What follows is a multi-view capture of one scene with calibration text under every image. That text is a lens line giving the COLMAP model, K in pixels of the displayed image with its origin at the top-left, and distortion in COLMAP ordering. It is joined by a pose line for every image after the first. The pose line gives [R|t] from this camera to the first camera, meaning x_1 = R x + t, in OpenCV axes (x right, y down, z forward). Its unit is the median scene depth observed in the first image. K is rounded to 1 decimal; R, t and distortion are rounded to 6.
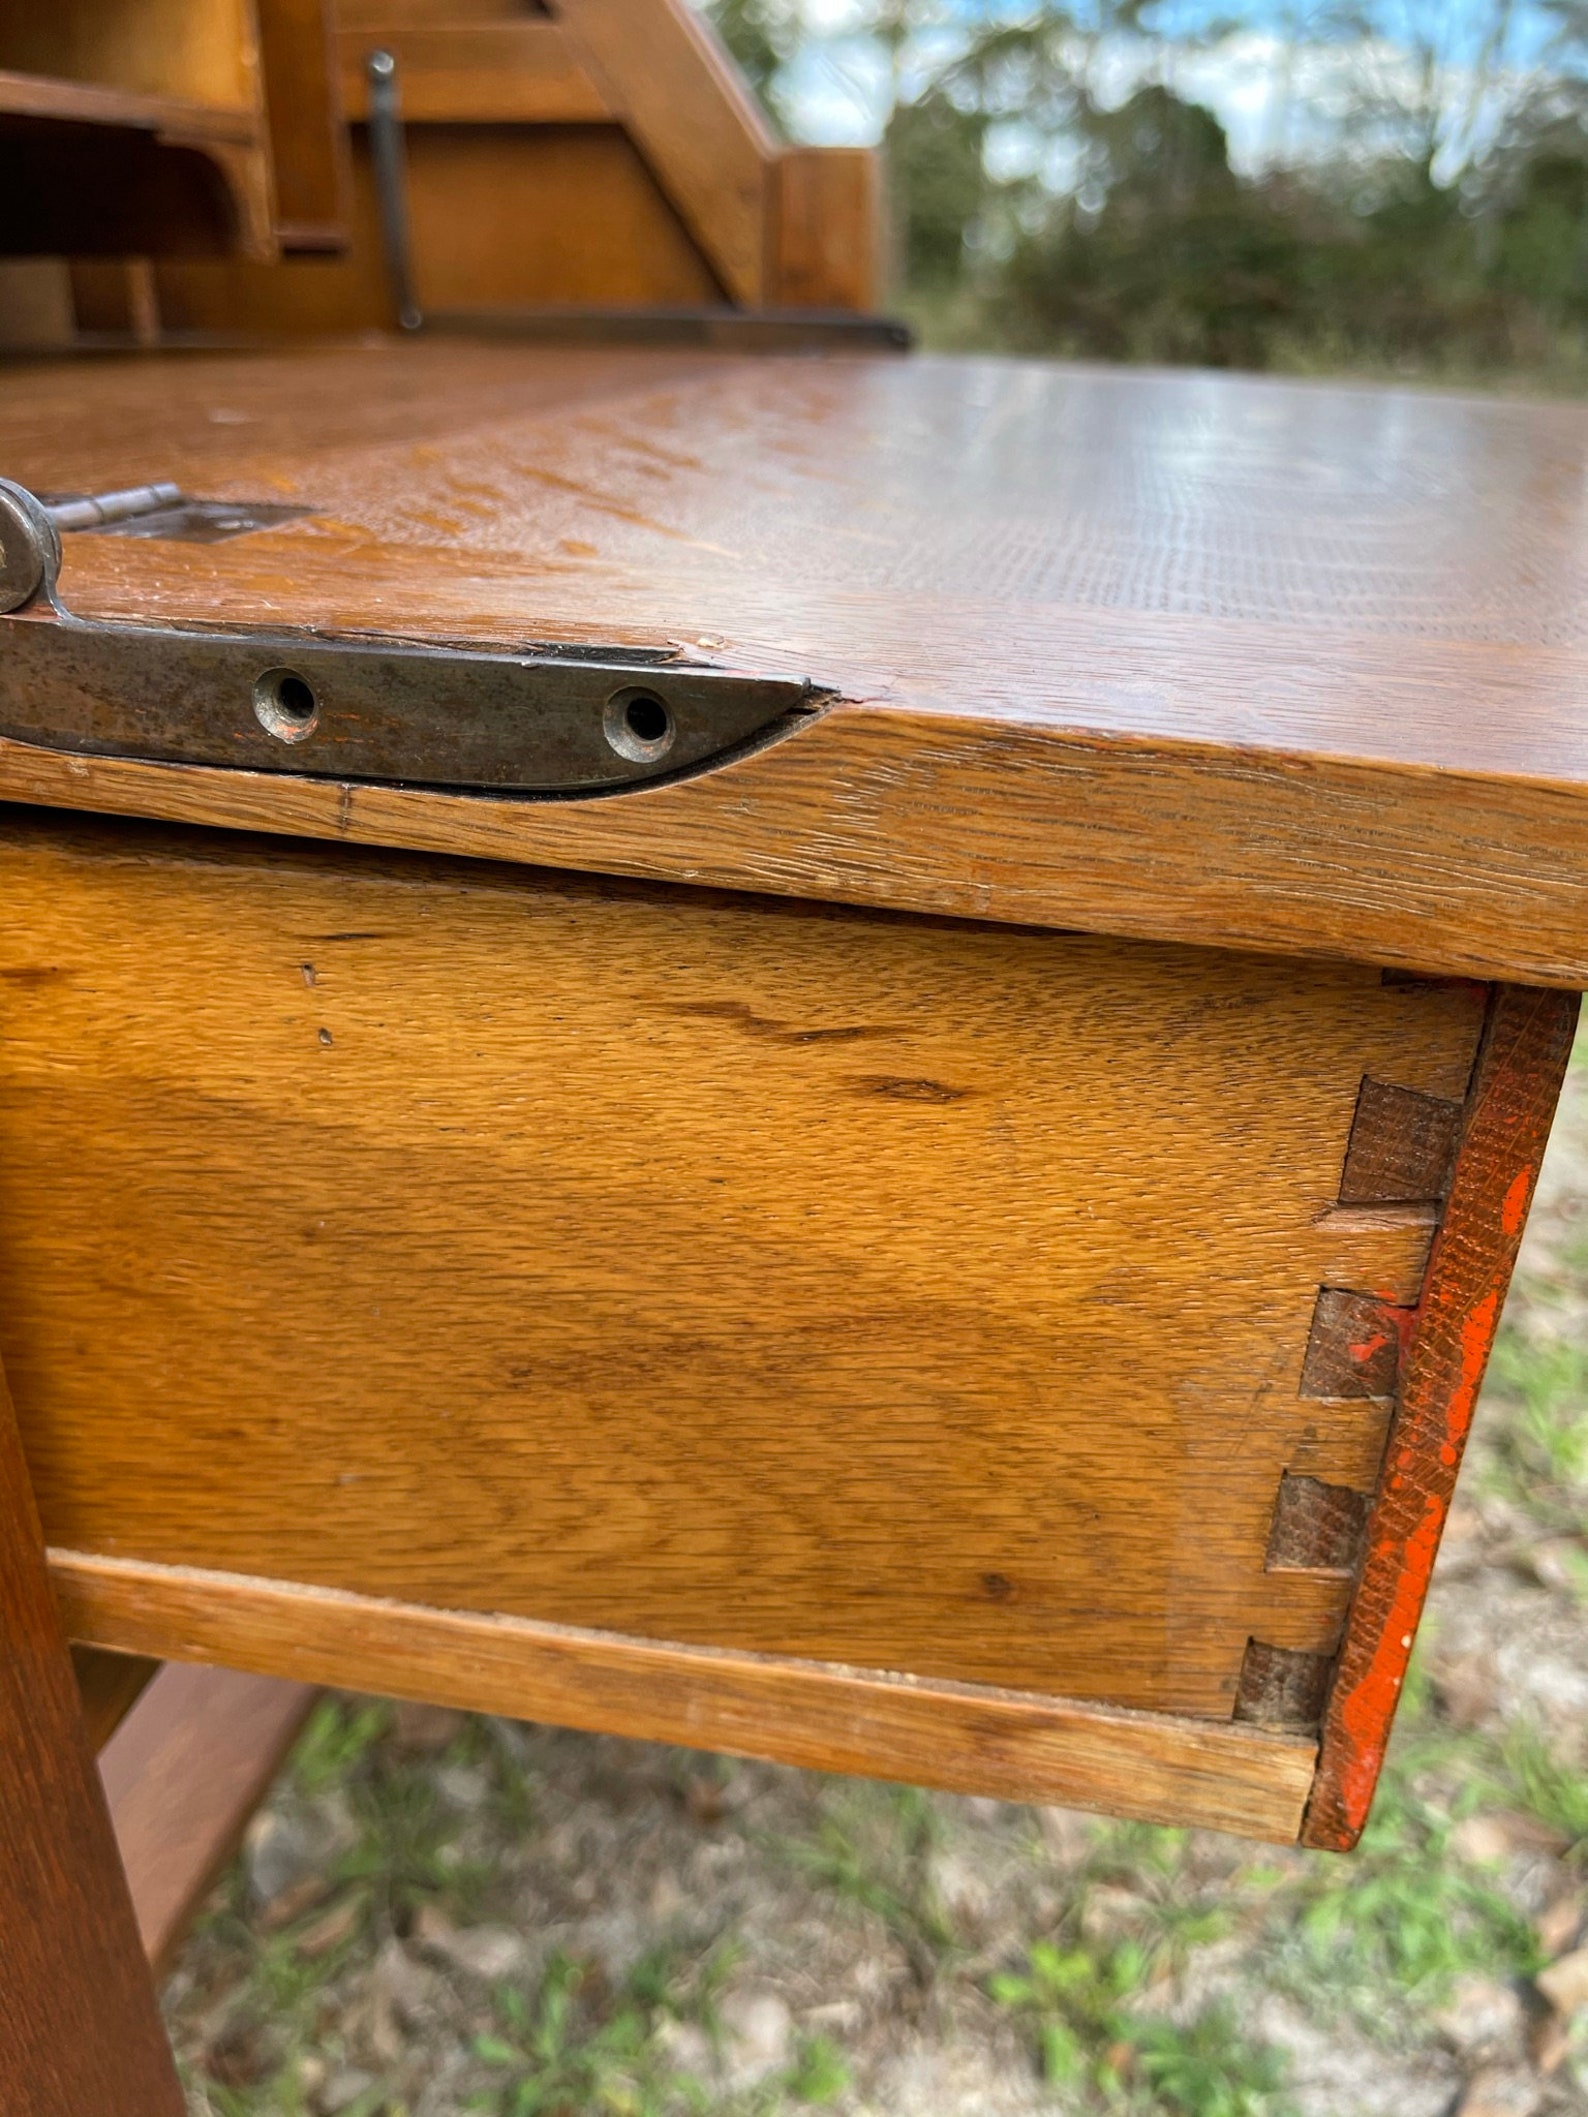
lens RADIAL K [[1703.3, 0, 794.0], [0, 1703.3, 1058.5], [0, 0, 1]] dist [-0.000628, -0.001147]
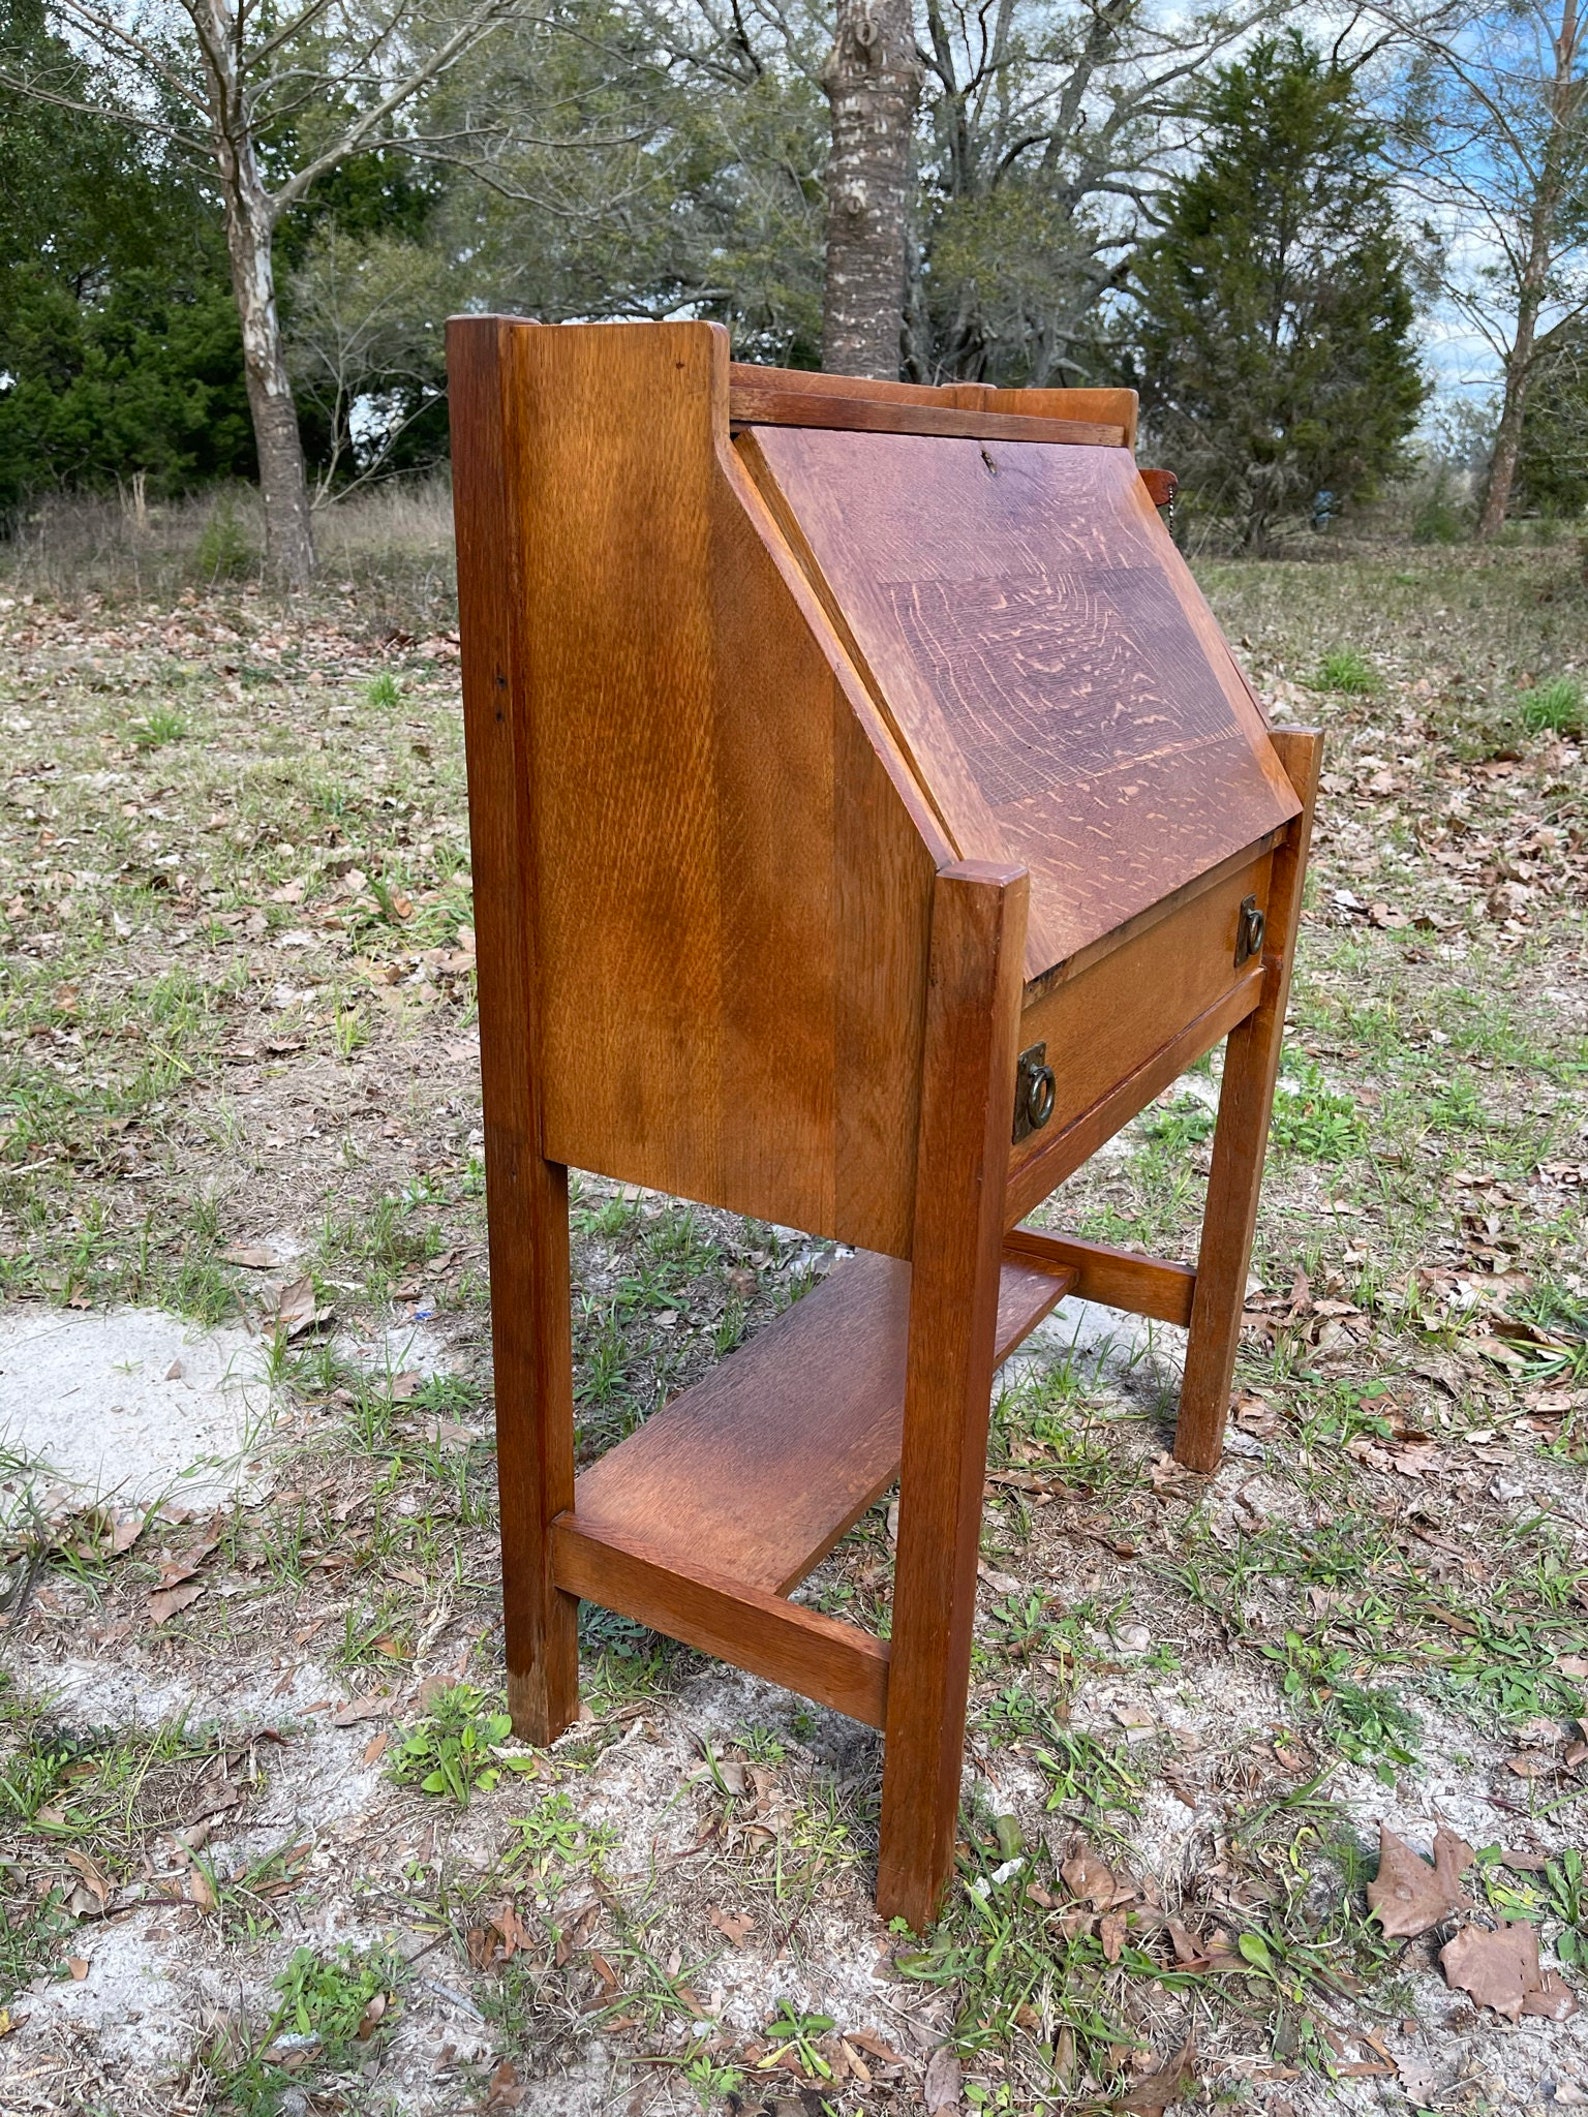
lens RADIAL K [[1631.2, 0, 769.1], [0, 1631.2, 1065.4], [0, 0, 1]] dist [0.085943, -0.132205]
pose [[0.942157, 0.127766, -0.309864, 0.107654], [-0.156873, 0.985077, -0.070806, 0.144807], [0.296194, 0.115320, 0.948141, -1.293574]]
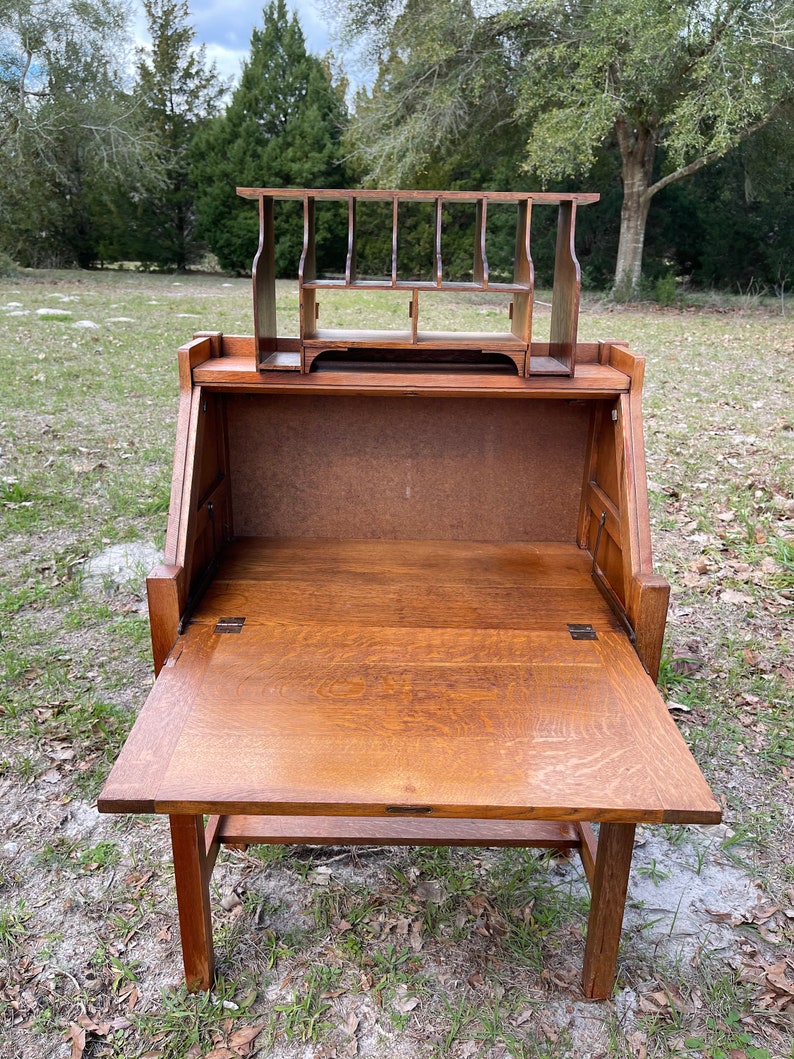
lens RADIAL K [[803.1, 0, 384.9], [0, 803.1, 534.0], [0, 0, 1]] dist [0.104629, -0.139237]
pose [[0.194506, 0.333186, -0.922580, 1.605763], [-0.429661, 0.874453, 0.225220, -0.895904], [0.881793, 0.352590, 0.313244, 0.031408]]
